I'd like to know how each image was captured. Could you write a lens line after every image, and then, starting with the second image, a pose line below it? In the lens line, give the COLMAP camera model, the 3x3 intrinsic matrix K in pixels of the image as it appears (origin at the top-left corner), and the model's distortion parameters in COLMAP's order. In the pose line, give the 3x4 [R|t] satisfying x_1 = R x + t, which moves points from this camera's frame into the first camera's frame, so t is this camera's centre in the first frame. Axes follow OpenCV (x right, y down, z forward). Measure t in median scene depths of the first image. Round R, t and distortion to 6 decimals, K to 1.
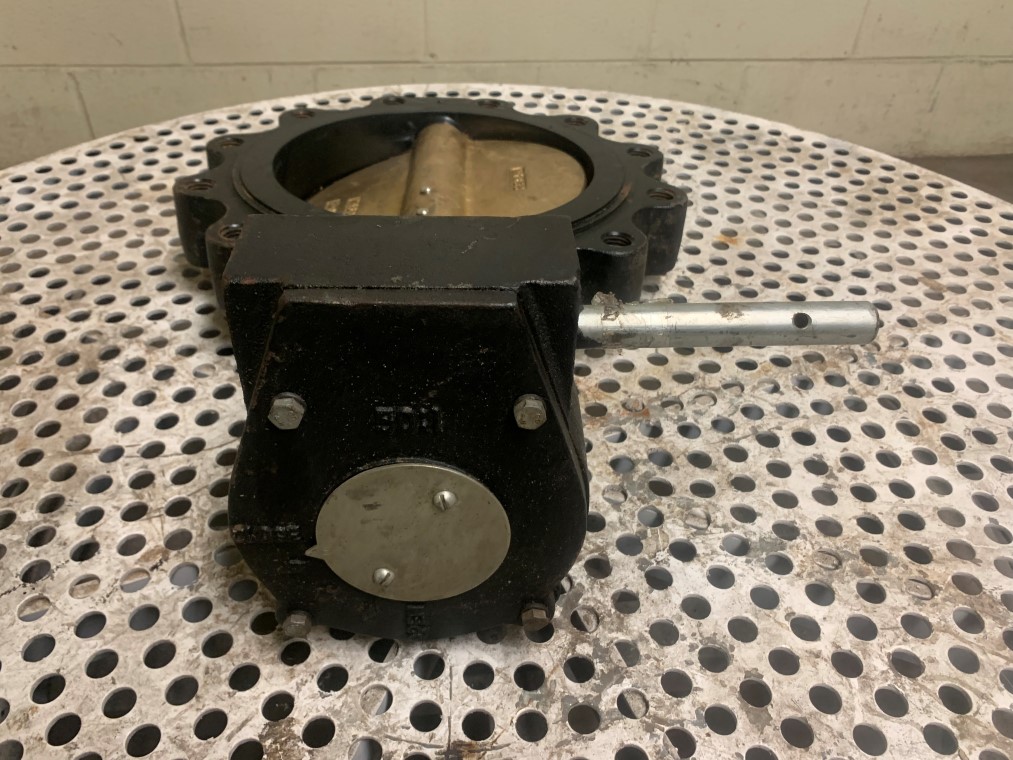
lens RADIAL K [[766.4, 0, 506.5], [0, 766.4, 380.0], [0, 0, 1]] dist [-0.001230, -0.006989]
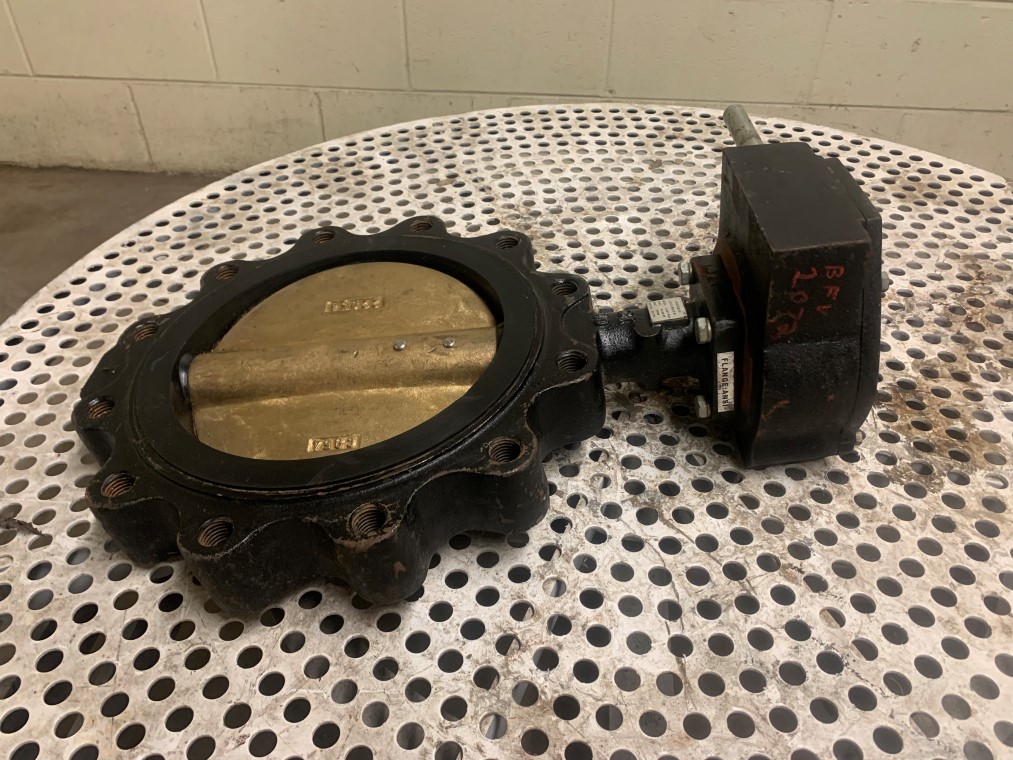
lens RADIAL K [[766.4, 0, 506.5], [0, 766.4, 380.0], [0, 0, 1]] dist [-0.001230, -0.006989]
pose [[0.058888, -0.683327, 0.727733, -1.144200], [0.693965, 0.552059, 0.462216, -0.787438], [-0.717596, 0.477802, 0.506715, 0.573915]]
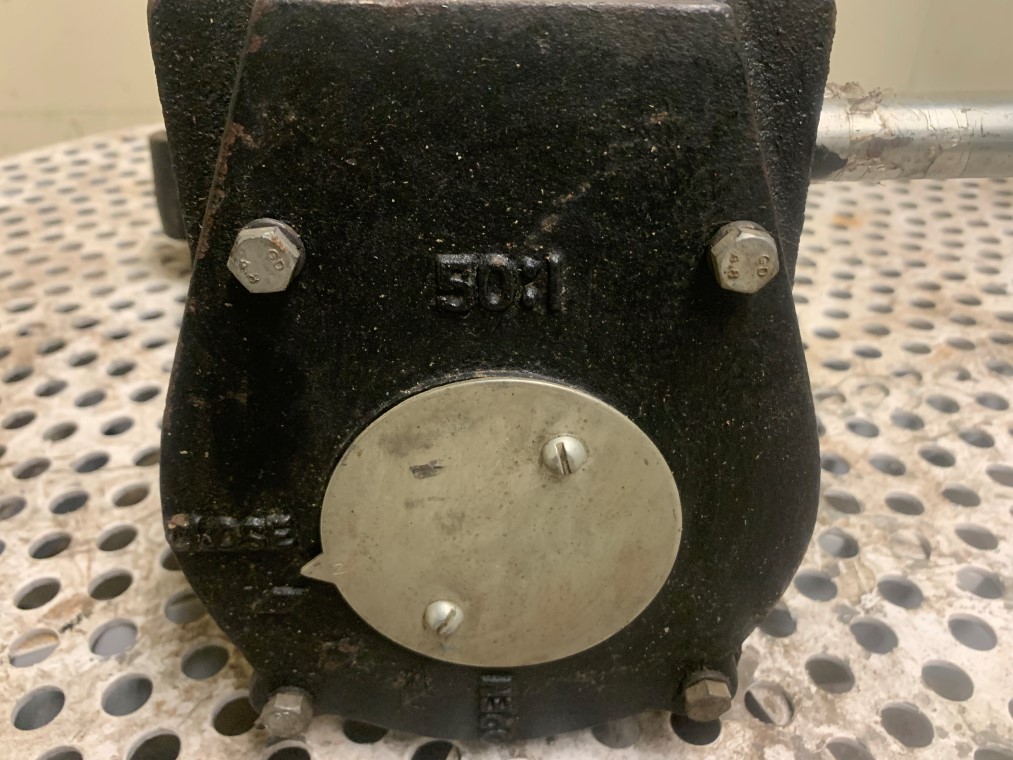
lens RADIAL K [[785.5, 0, 511.2], [0, 785.5, 376.4], [0, 0, 1]] dist [-0.027899, 0.018307]
pose [[0.999625, -0.020452, -0.018213, -0.080051], [0.017841, 0.990889, -0.133496, 0.131465], [0.020777, 0.133121, 0.990882, 0.344531]]
